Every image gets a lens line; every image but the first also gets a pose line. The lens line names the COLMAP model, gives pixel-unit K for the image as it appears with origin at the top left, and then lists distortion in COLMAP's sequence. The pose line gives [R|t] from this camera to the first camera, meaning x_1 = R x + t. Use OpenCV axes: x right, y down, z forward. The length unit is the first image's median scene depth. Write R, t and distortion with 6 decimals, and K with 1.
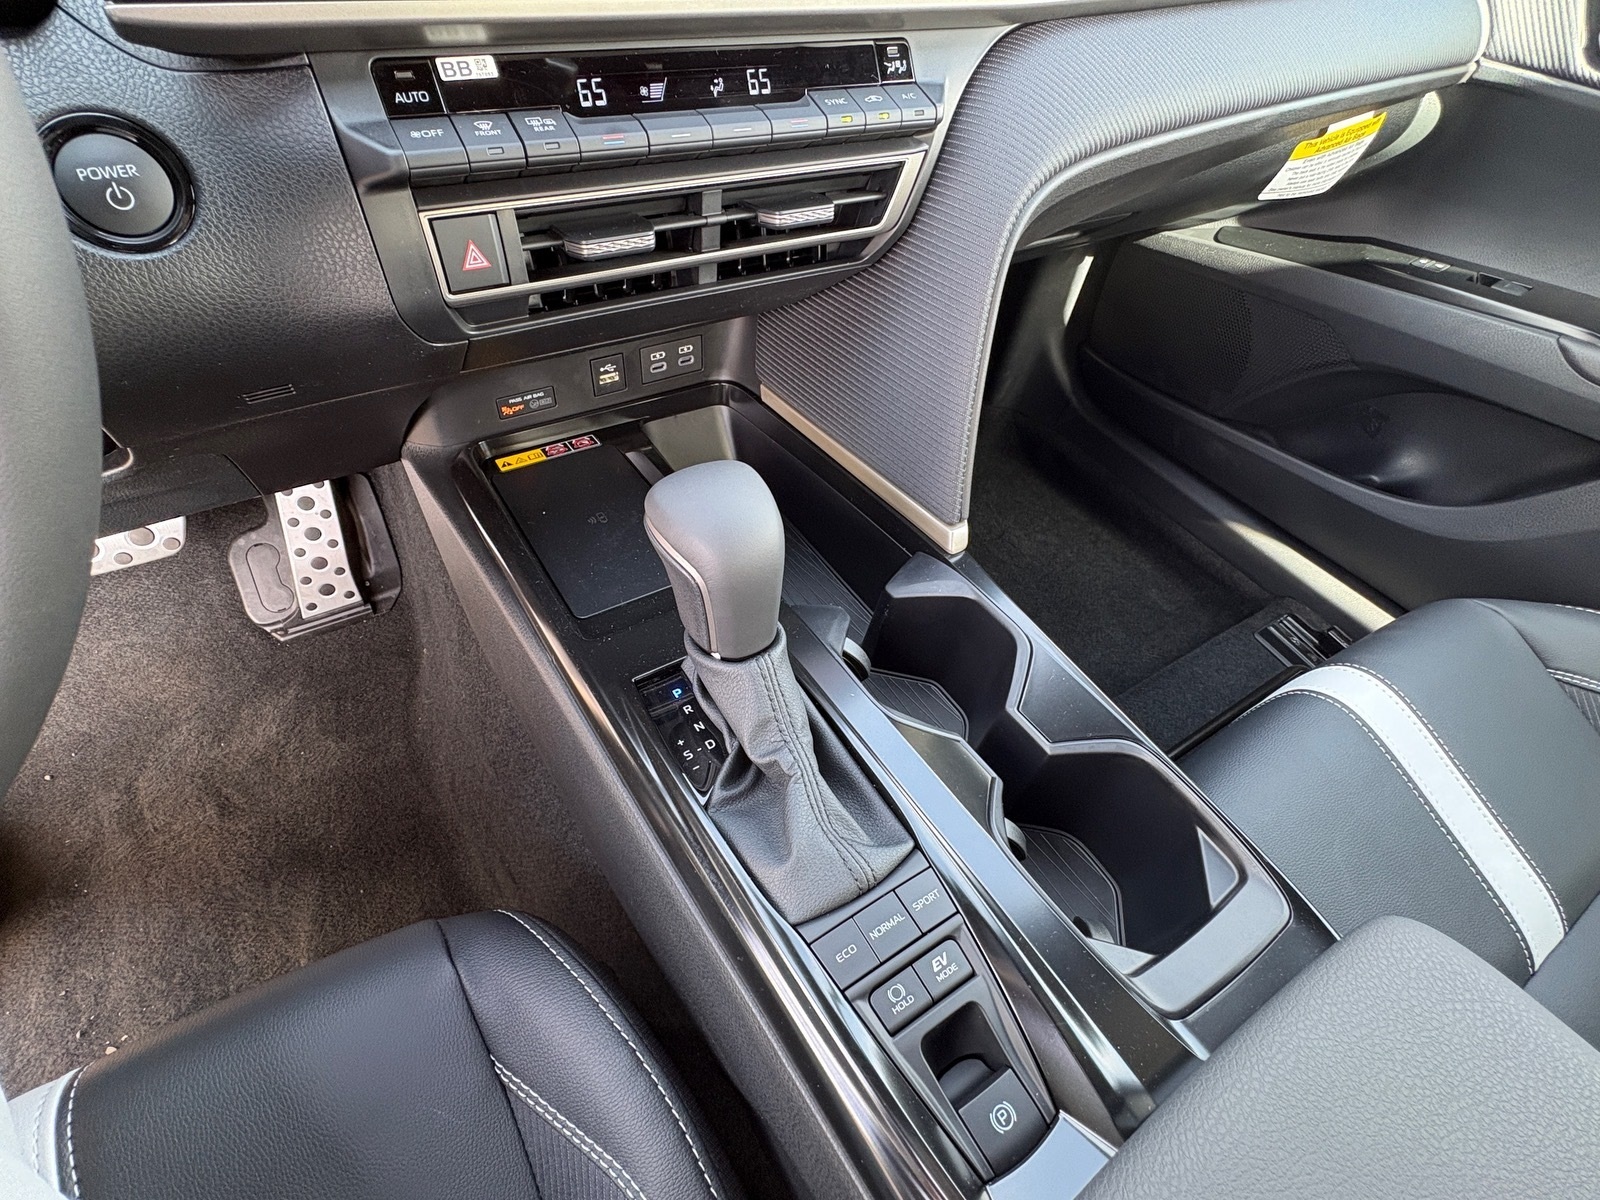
lens RADIAL K [[744.9, 0, 792.6], [0, 744.9, 601.2], [0, 0, 1]] dist [-0.001070, -0.001243]
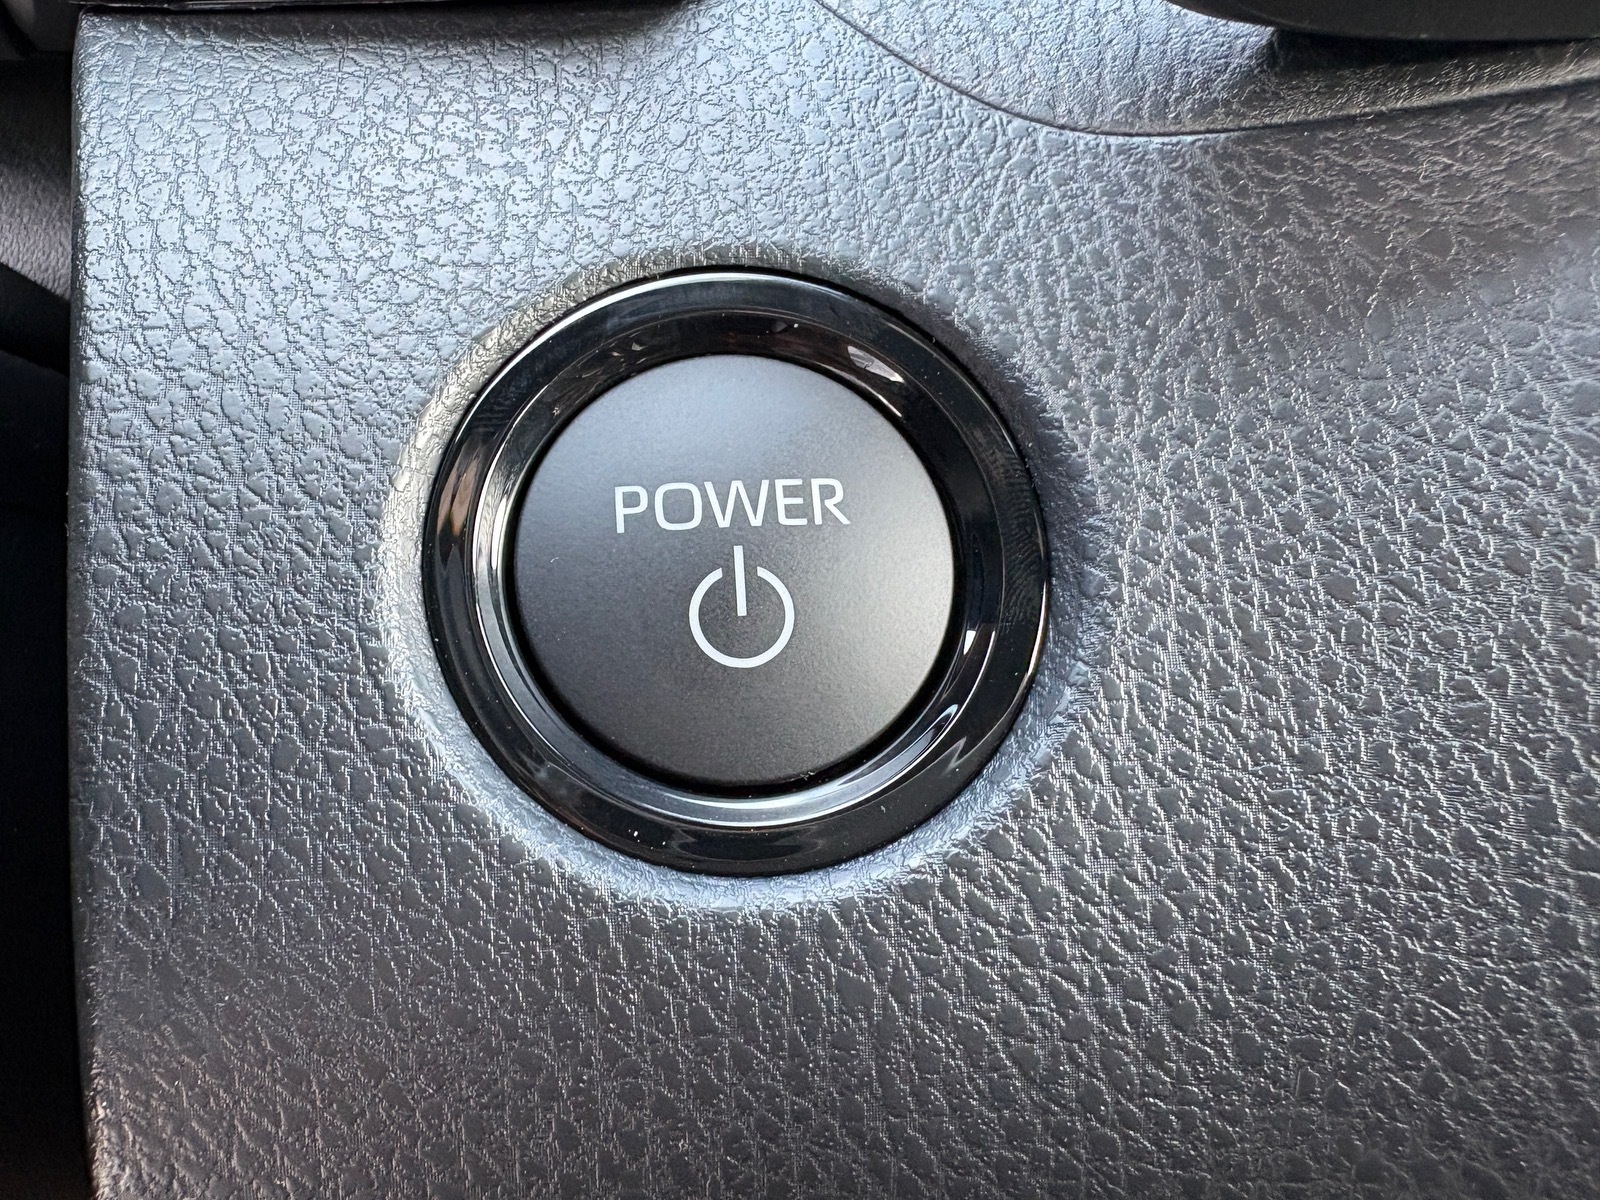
lens RADIAL K [[1259.7, 0, 799.7], [0, 1259.7, 600.8], [0, 0, 1]] dist [-0.003013, -0.001060]
pose [[0.889992, 0.061871, -0.451759, -0.481210], [-0.263997, 0.877725, -0.399880, -0.269828], [0.371779, 0.475153, 0.797502, 0.477217]]
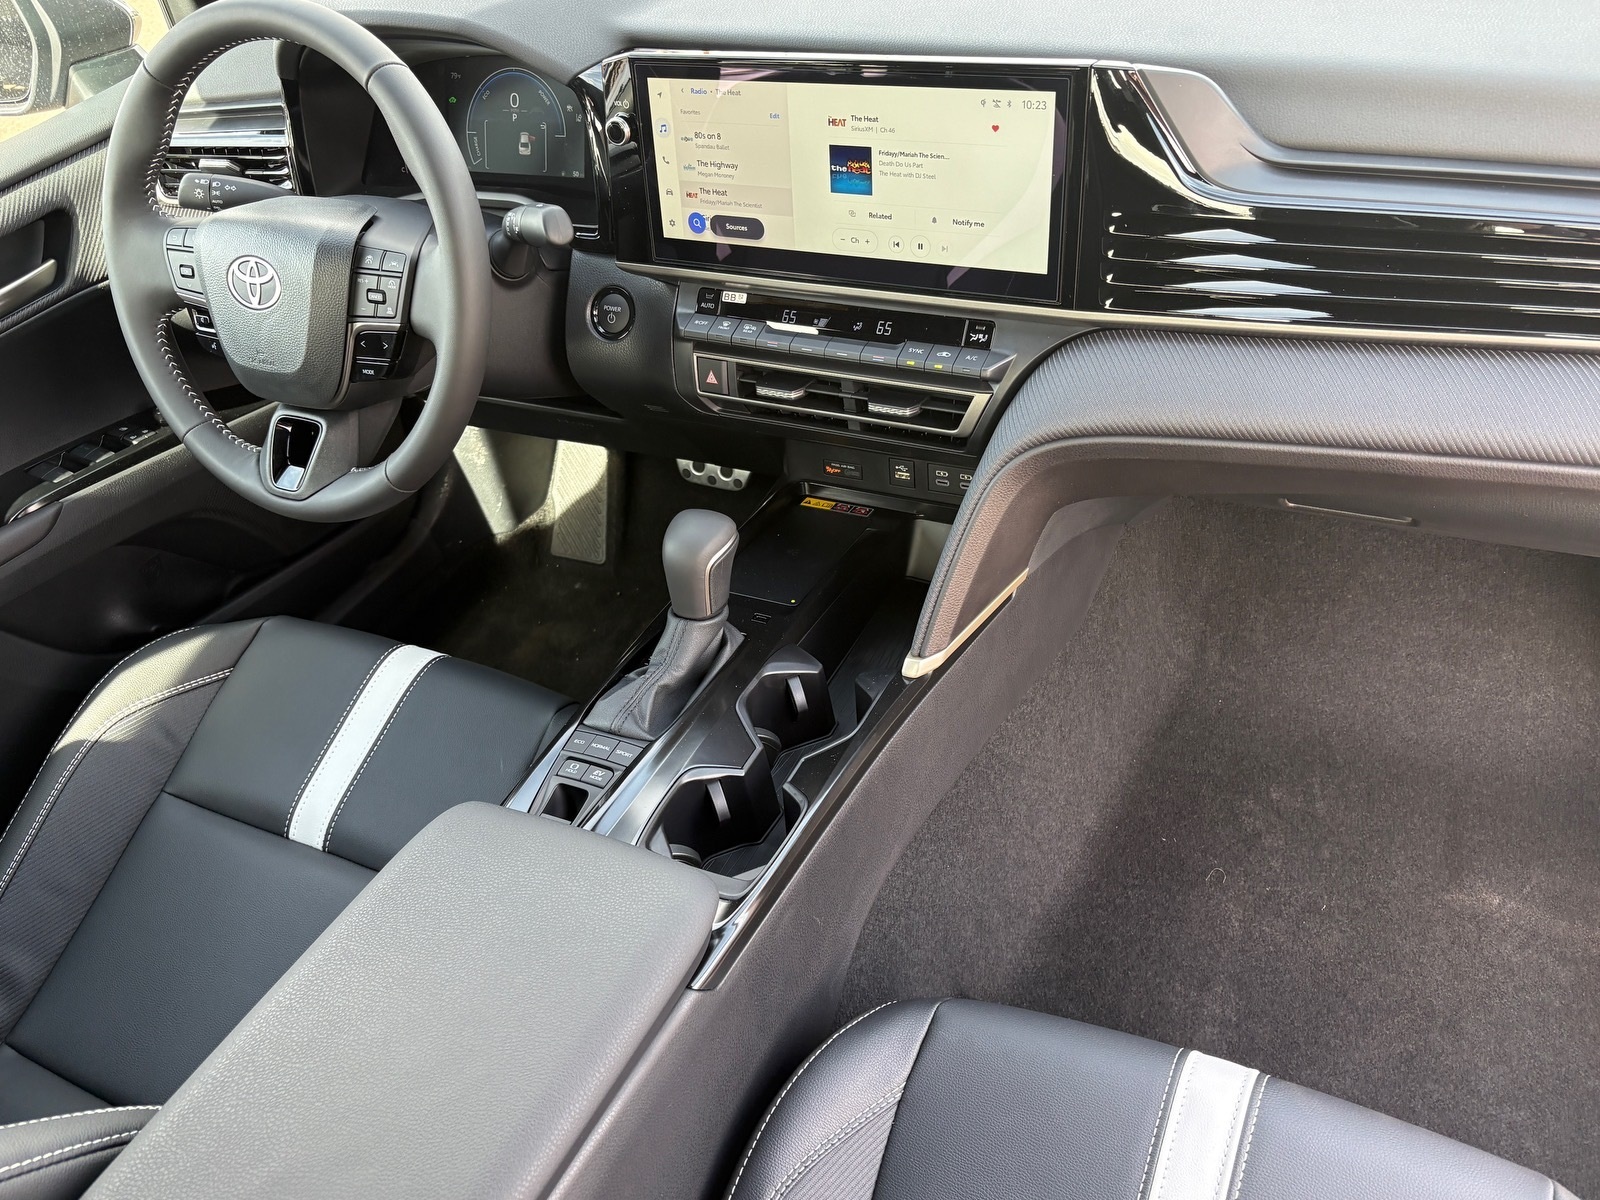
lens RADIAL K [[1296.6, 0, 797.8], [0, 1296.6, 617.9], [0, 0, 1]] dist [0.047106, -0.054522]
pose [[0.506937, 0.411939, -0.757180, 1.933969], [-0.522920, 0.845284, 0.109772, -0.327832], [0.685251, 0.340297, 0.643916, -0.623239]]
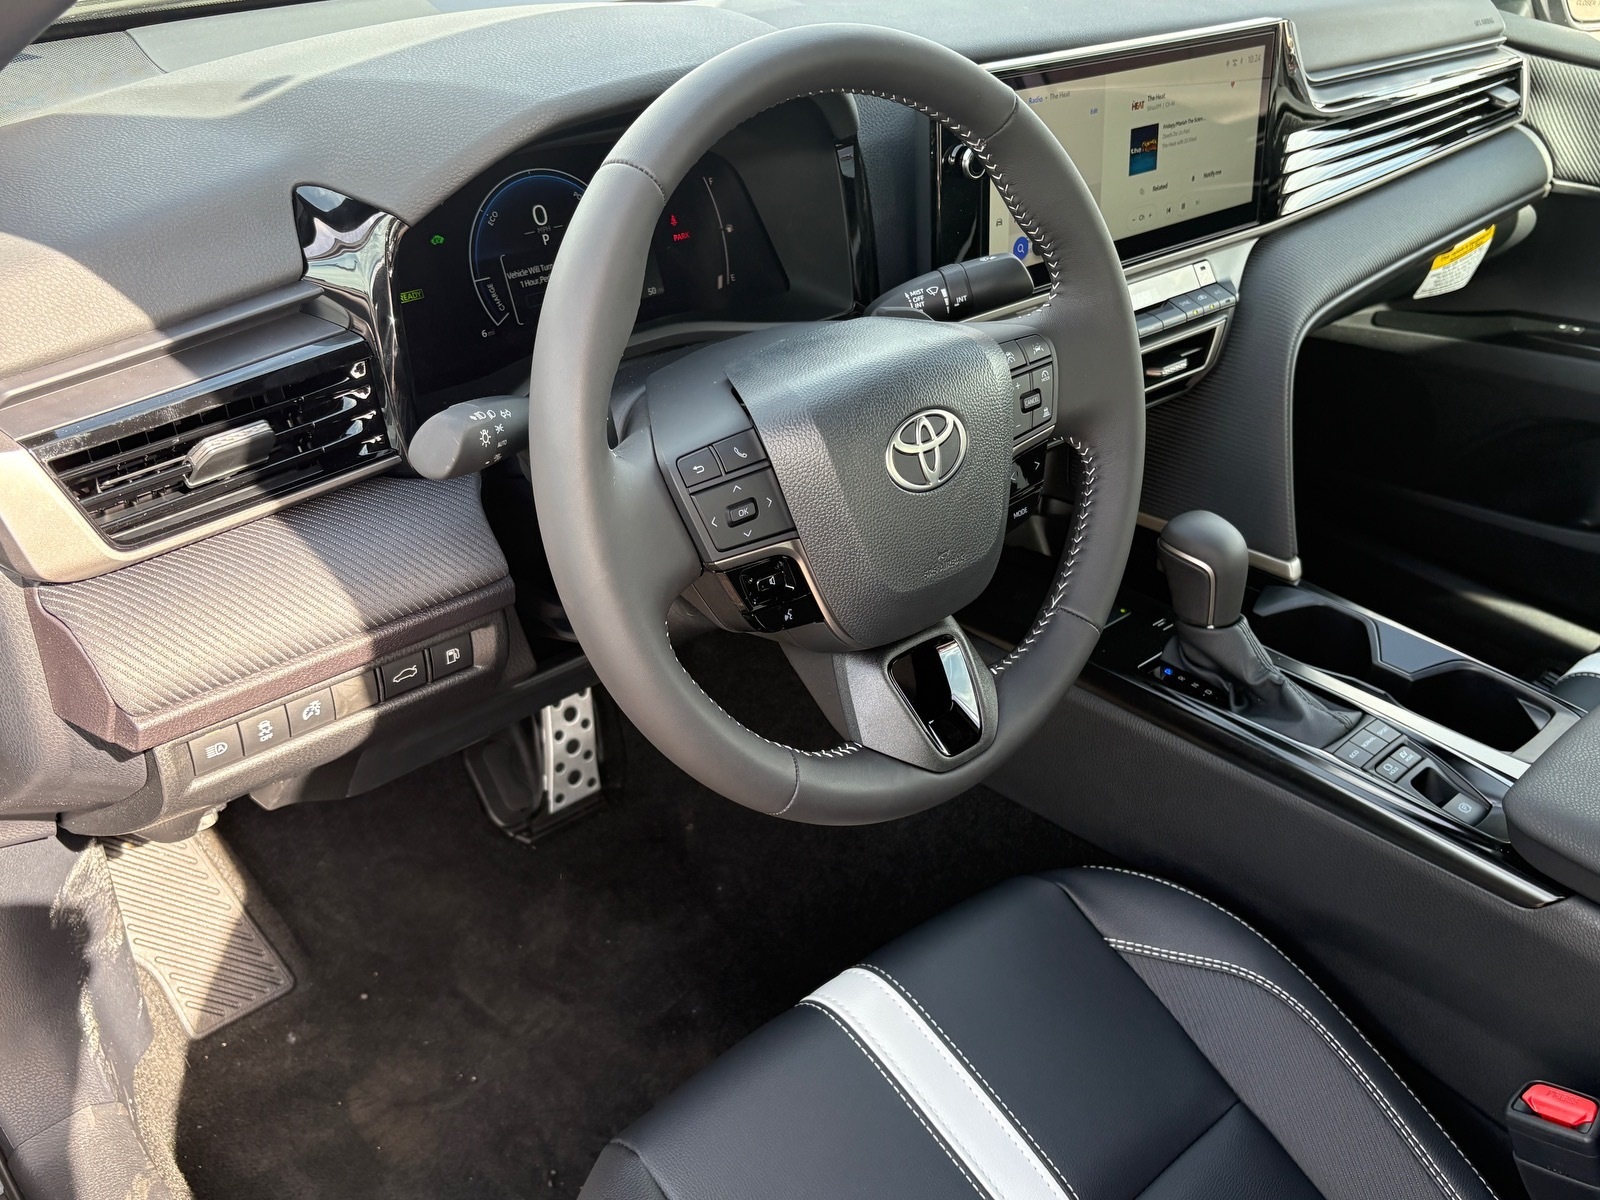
lens RADIAL K [[1405.5, 0, 793.4], [0, 1405.5, 596.8], [0, 0, 1]] dist [0.070852, -0.124803]
pose [[0.983394, -0.132084, 0.124462, -1.108069], [0.160260, 0.953835, -0.253997, 0.522868], [-0.085167, 0.269726, 0.959164, -1.529175]]
